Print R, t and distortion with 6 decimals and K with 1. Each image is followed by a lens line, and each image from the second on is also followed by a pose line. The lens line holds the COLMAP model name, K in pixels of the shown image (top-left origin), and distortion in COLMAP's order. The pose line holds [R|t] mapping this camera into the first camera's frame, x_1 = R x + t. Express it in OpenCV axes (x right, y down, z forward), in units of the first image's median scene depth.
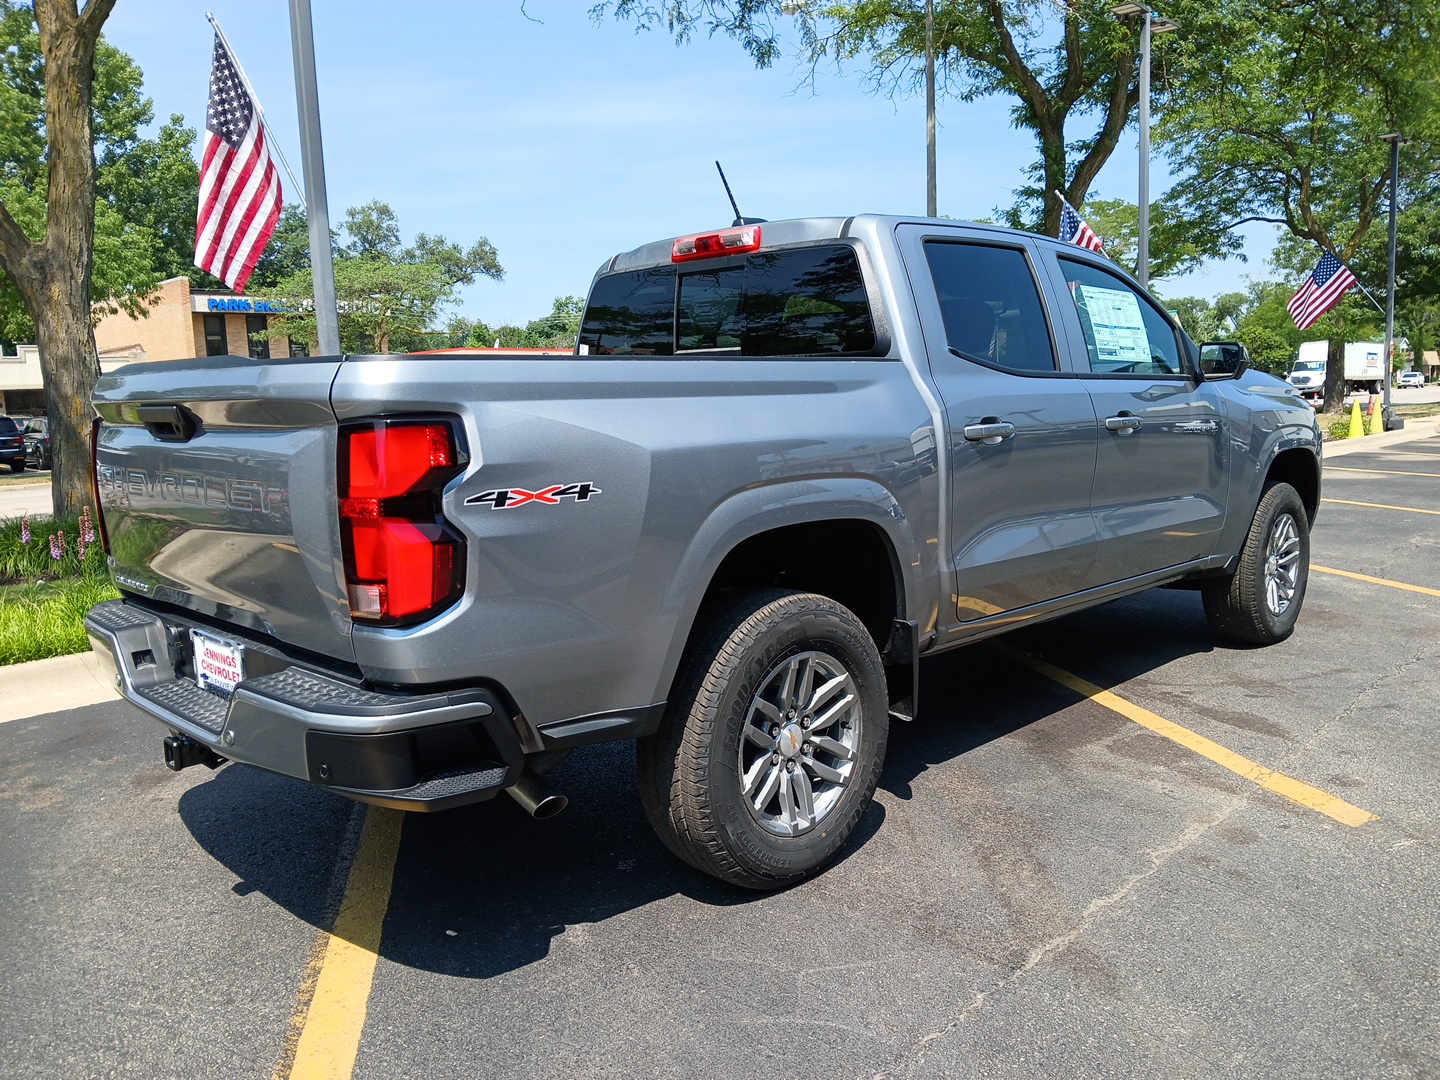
lens RADIAL K [[1168.7, 0, 725.5], [0, 1168.7, 545.7], [0, 0, 1]] dist [0.024640, -0.057387]
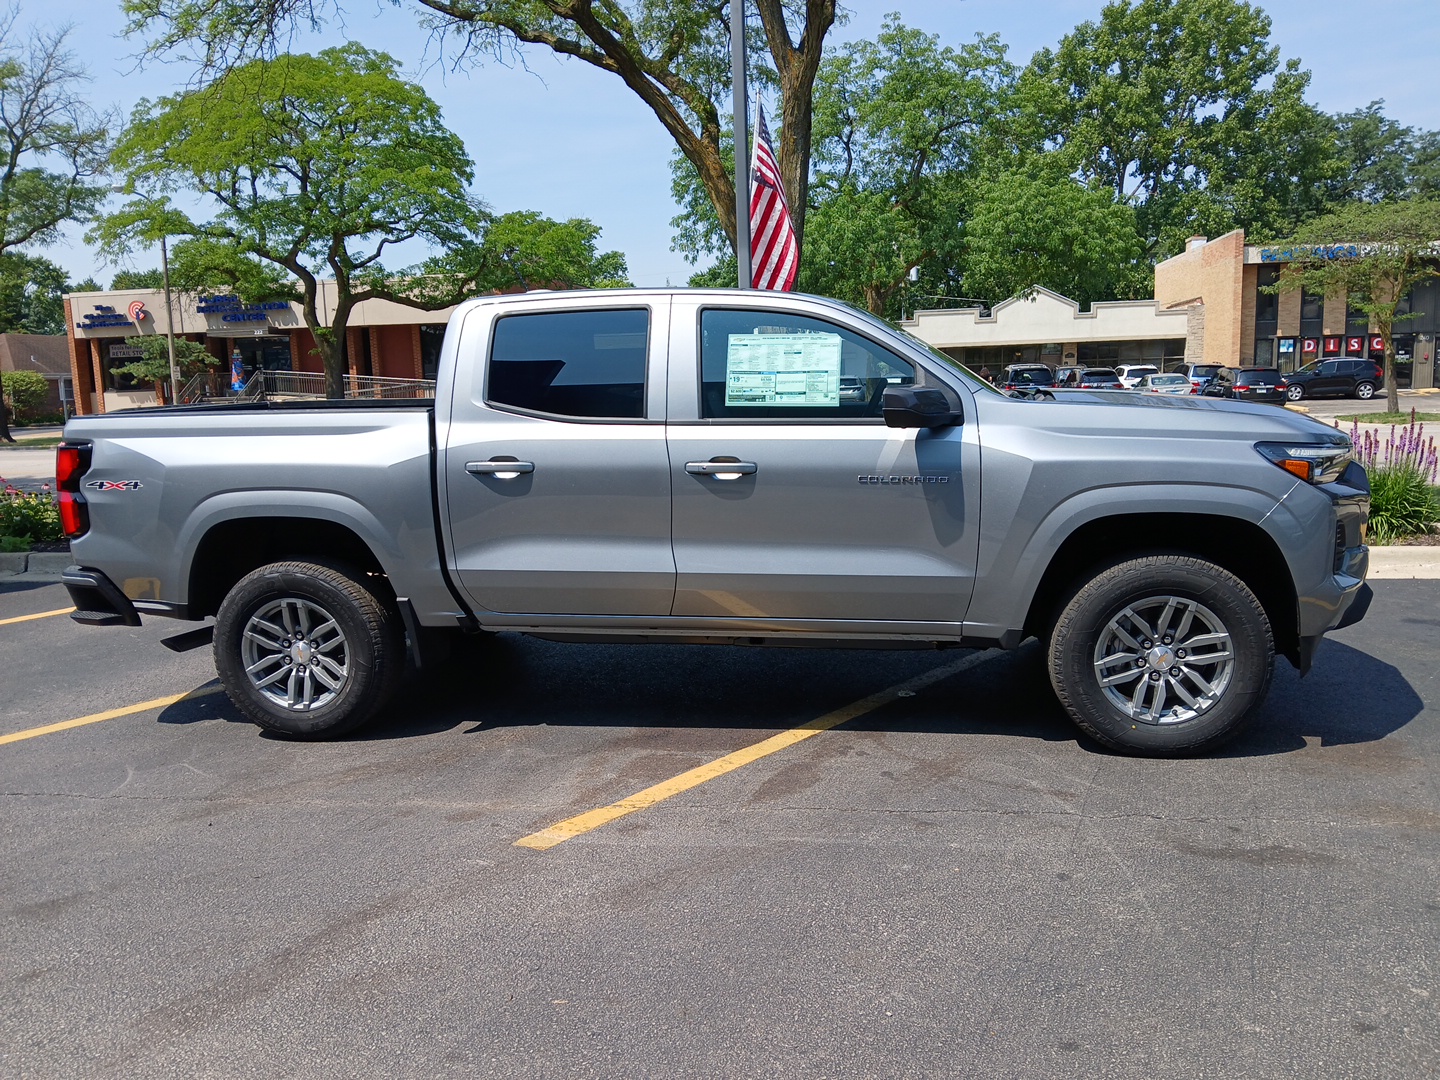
lens RADIAL K [[1168.7, 0, 720.8], [0, 1168.7, 552.3], [0, 0, 1]] dist [0.024640, -0.057387]
pose [[0.570557, 0.144724, -0.808406, 1.059886], [-0.098249, 0.989309, 0.107769, -0.126266], [0.815360, 0.017937, 0.578676, 0.346672]]
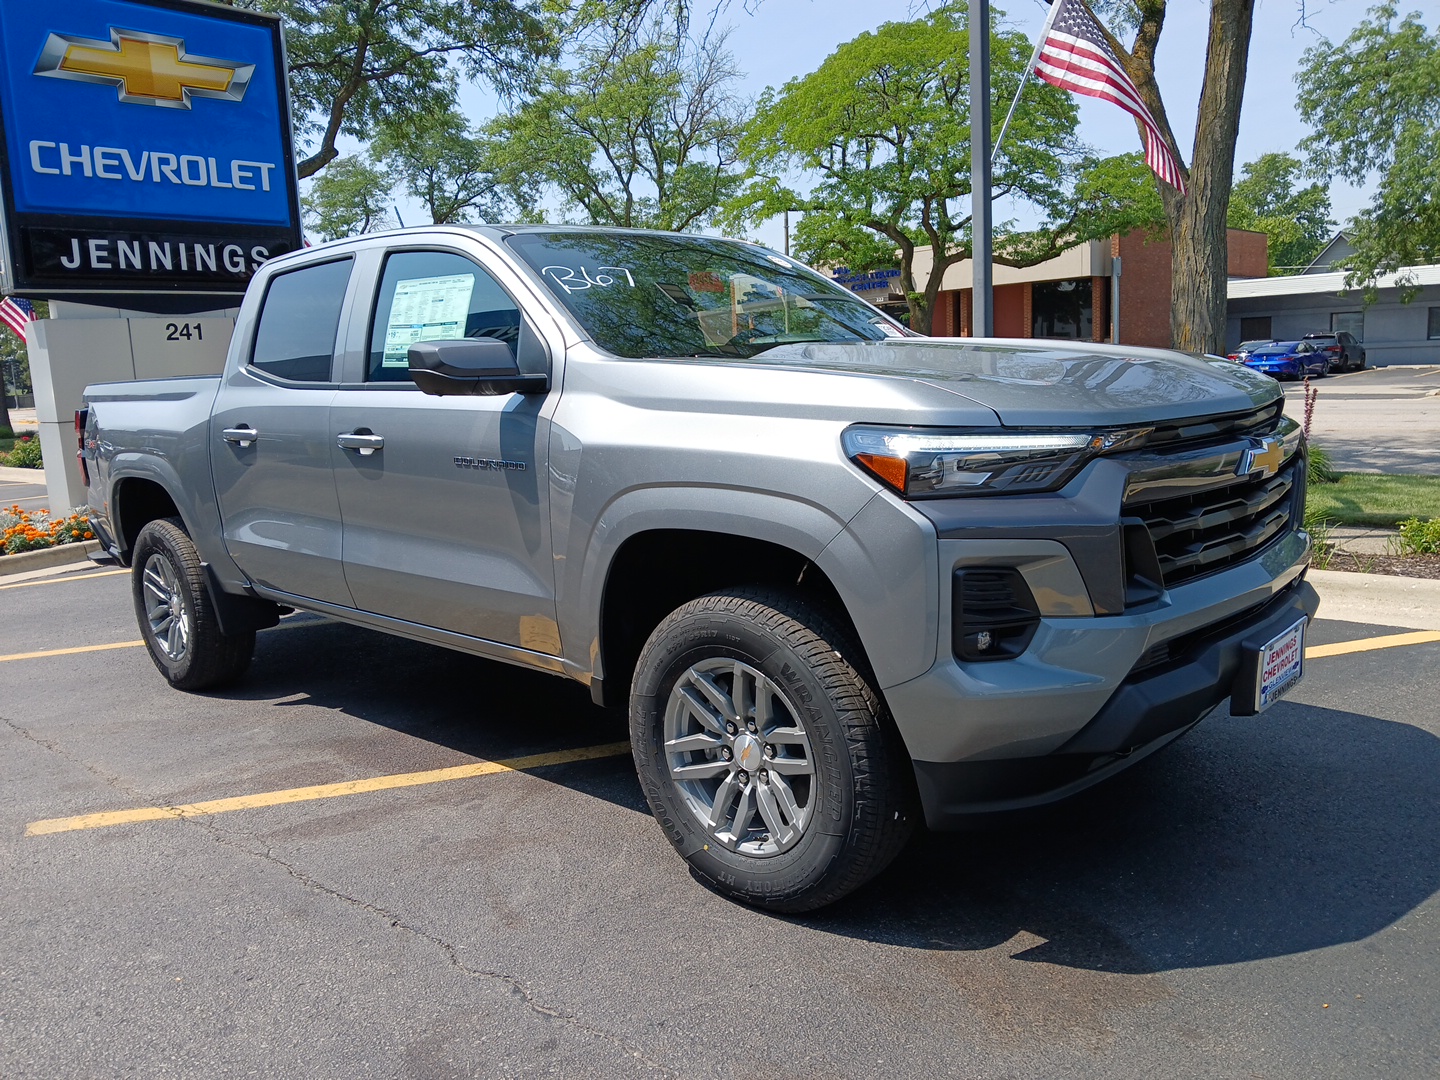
lens RADIAL K [[1168.7, 0, 720.4], [0, 1168.7, 543.9], [0, 0, 1]] dist [0.024640, -0.057387]
pose [[0.003720, 0.187920, -0.982177, 1.087713], [-0.079504, 0.979131, 0.187036, -0.191154], [0.996828, 0.077391, 0.018582, 1.114674]]
